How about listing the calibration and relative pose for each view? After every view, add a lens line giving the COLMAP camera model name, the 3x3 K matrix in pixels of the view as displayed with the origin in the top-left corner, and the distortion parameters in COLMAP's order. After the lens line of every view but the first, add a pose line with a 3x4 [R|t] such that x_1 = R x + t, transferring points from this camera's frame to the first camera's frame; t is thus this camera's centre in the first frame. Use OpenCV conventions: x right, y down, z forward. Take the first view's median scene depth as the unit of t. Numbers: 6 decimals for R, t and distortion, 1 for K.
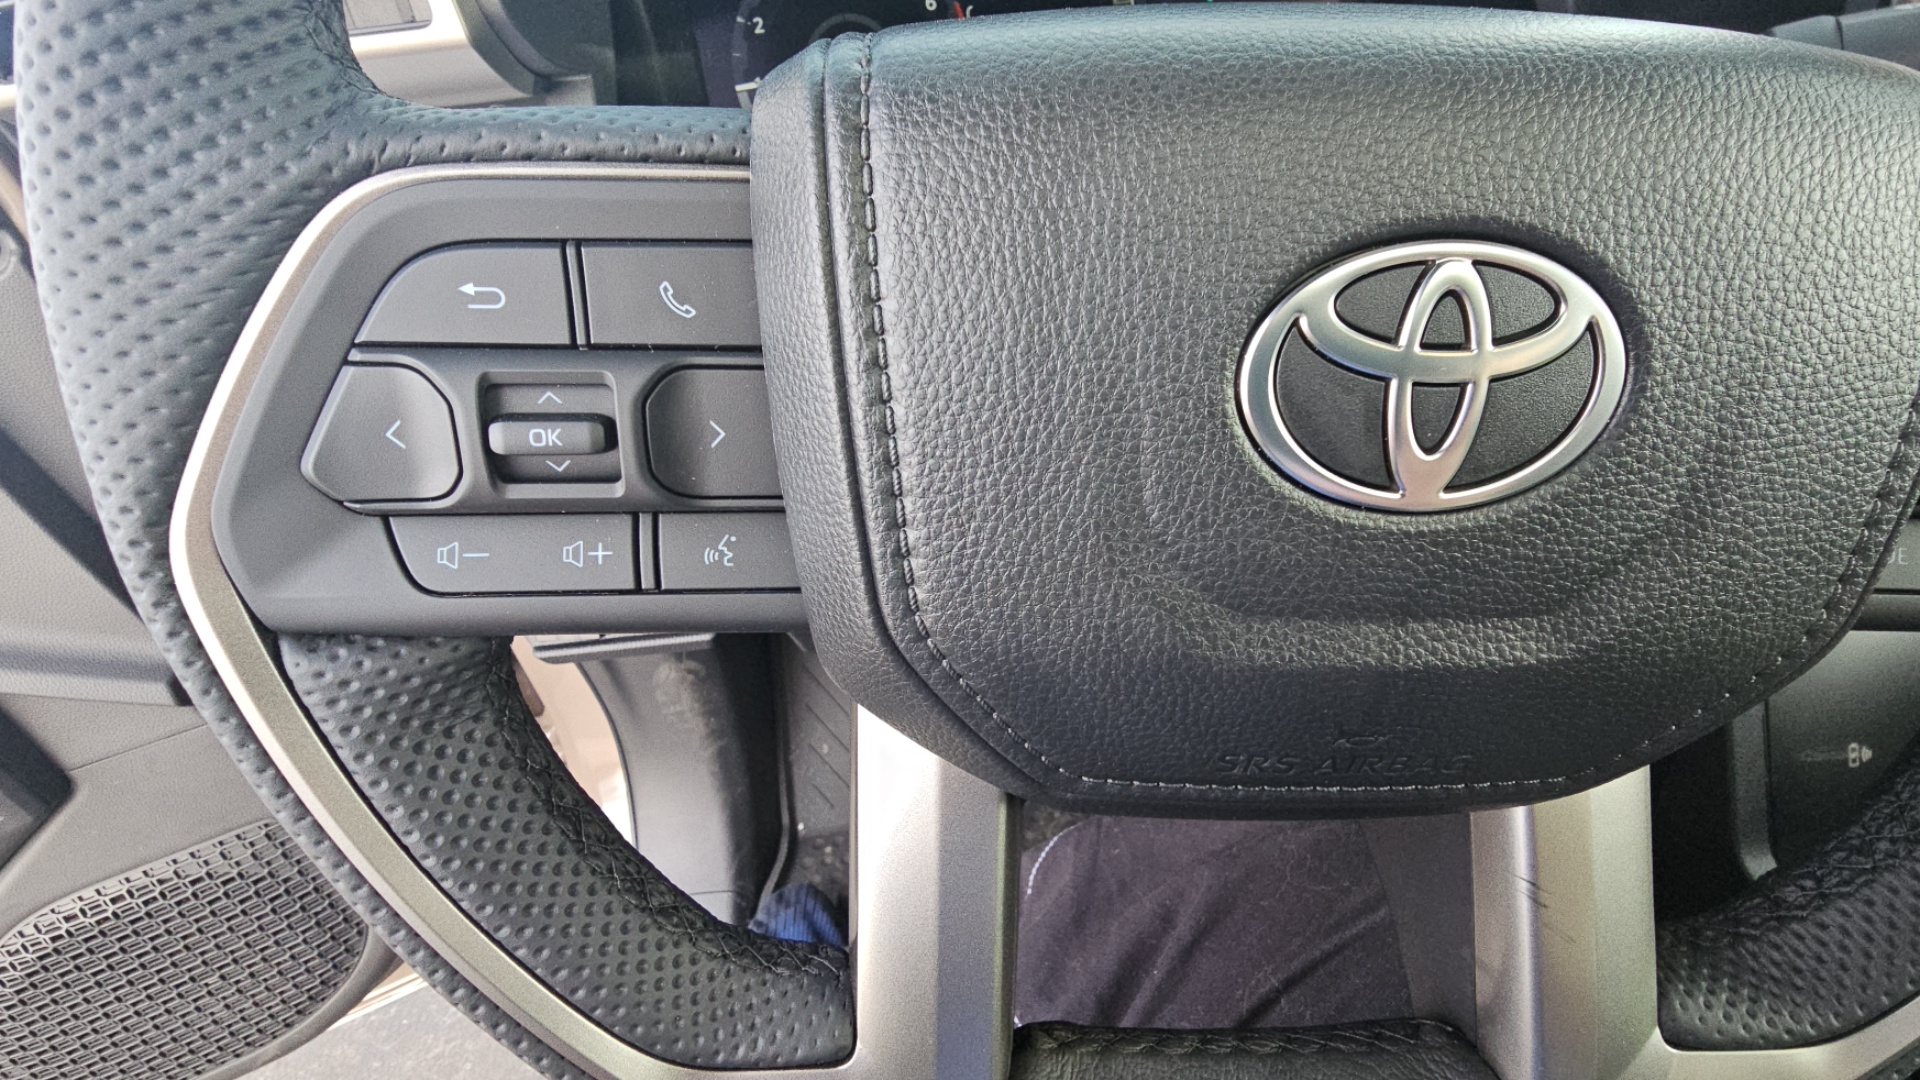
lens RADIAL K [[856.2, 0, 963.1], [0, 856.2, 550.1], [0, 0, 1]] dist [0.007078, -0.006180]
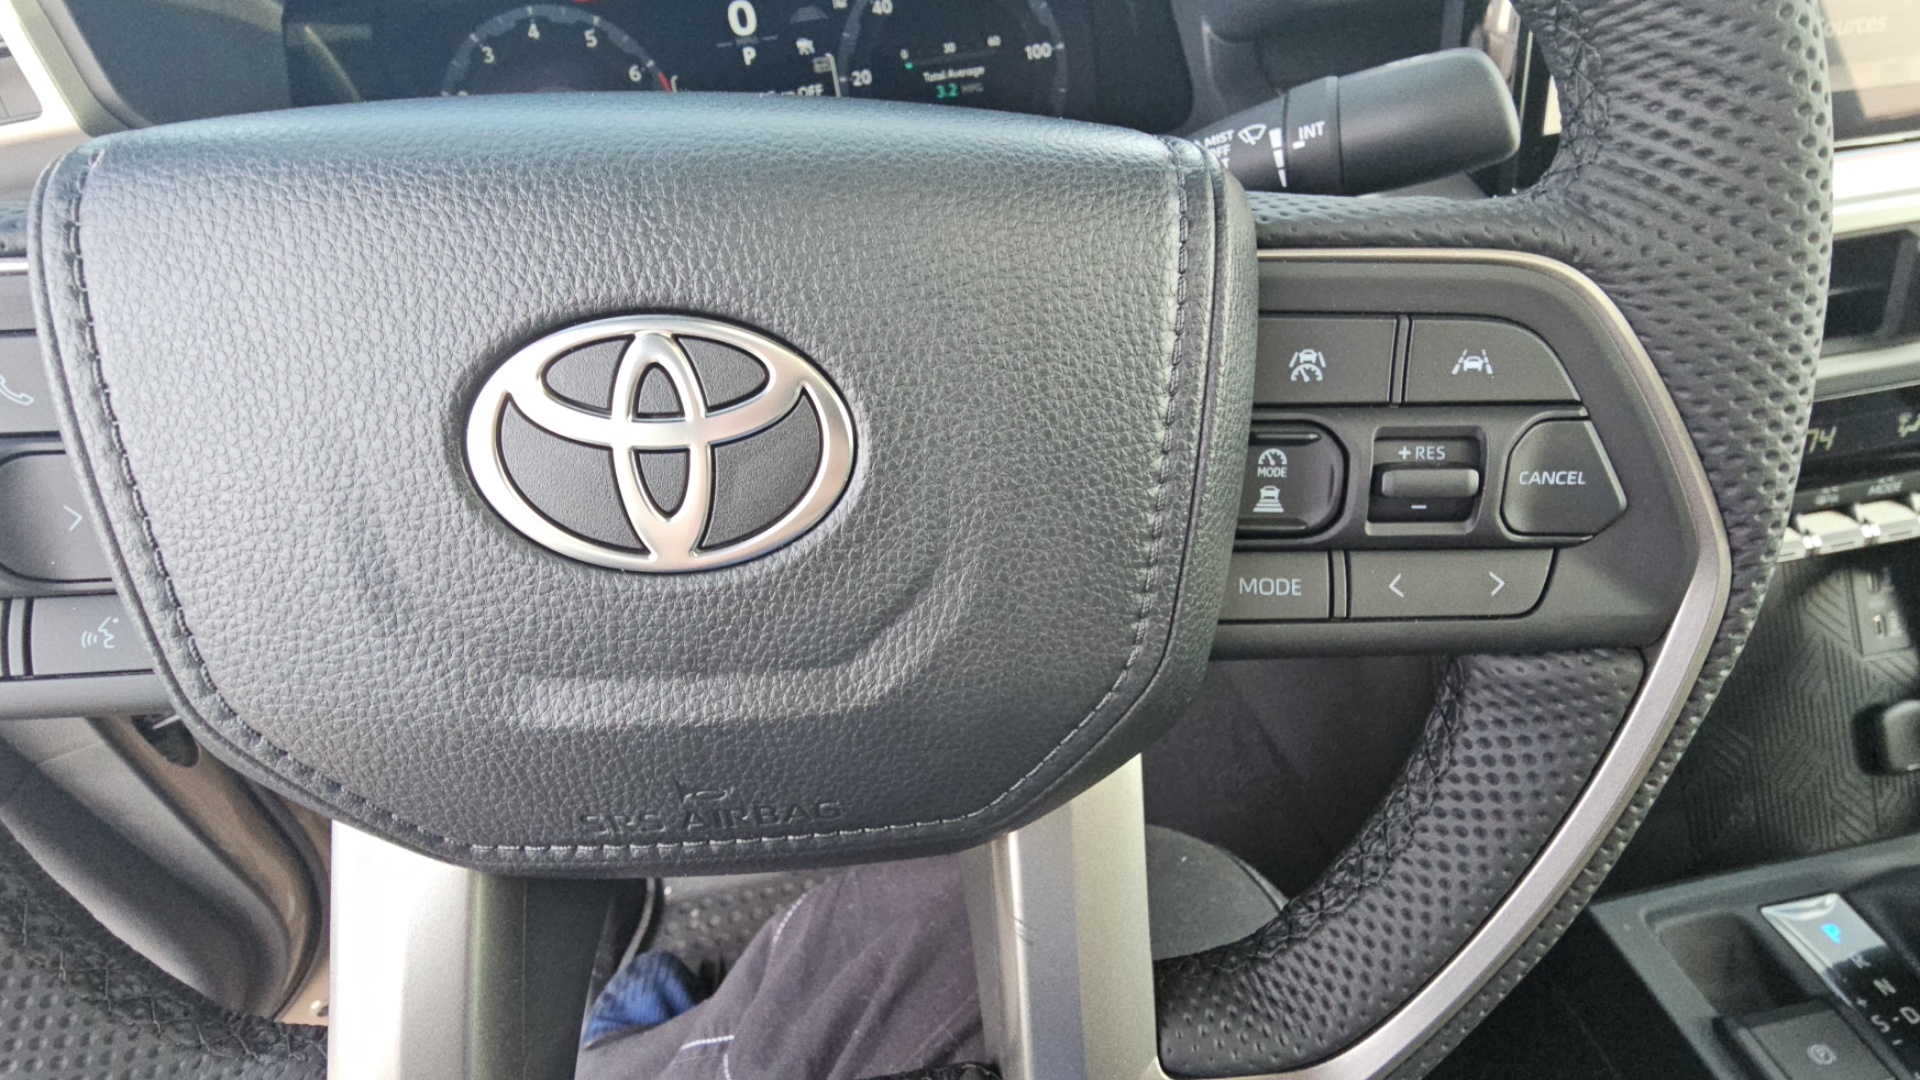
lens RADIAL K [[856.2, 0, 974.8], [0, 856.2, 551.6], [0, 0, 1]] dist [0.007078, -0.006180]
pose [[0.998075, -0.039071, 0.048165, 0.585257], [0.041410, 0.997961, -0.048561, -0.002674], [-0.046169, 0.050462, 0.997658, -0.038102]]
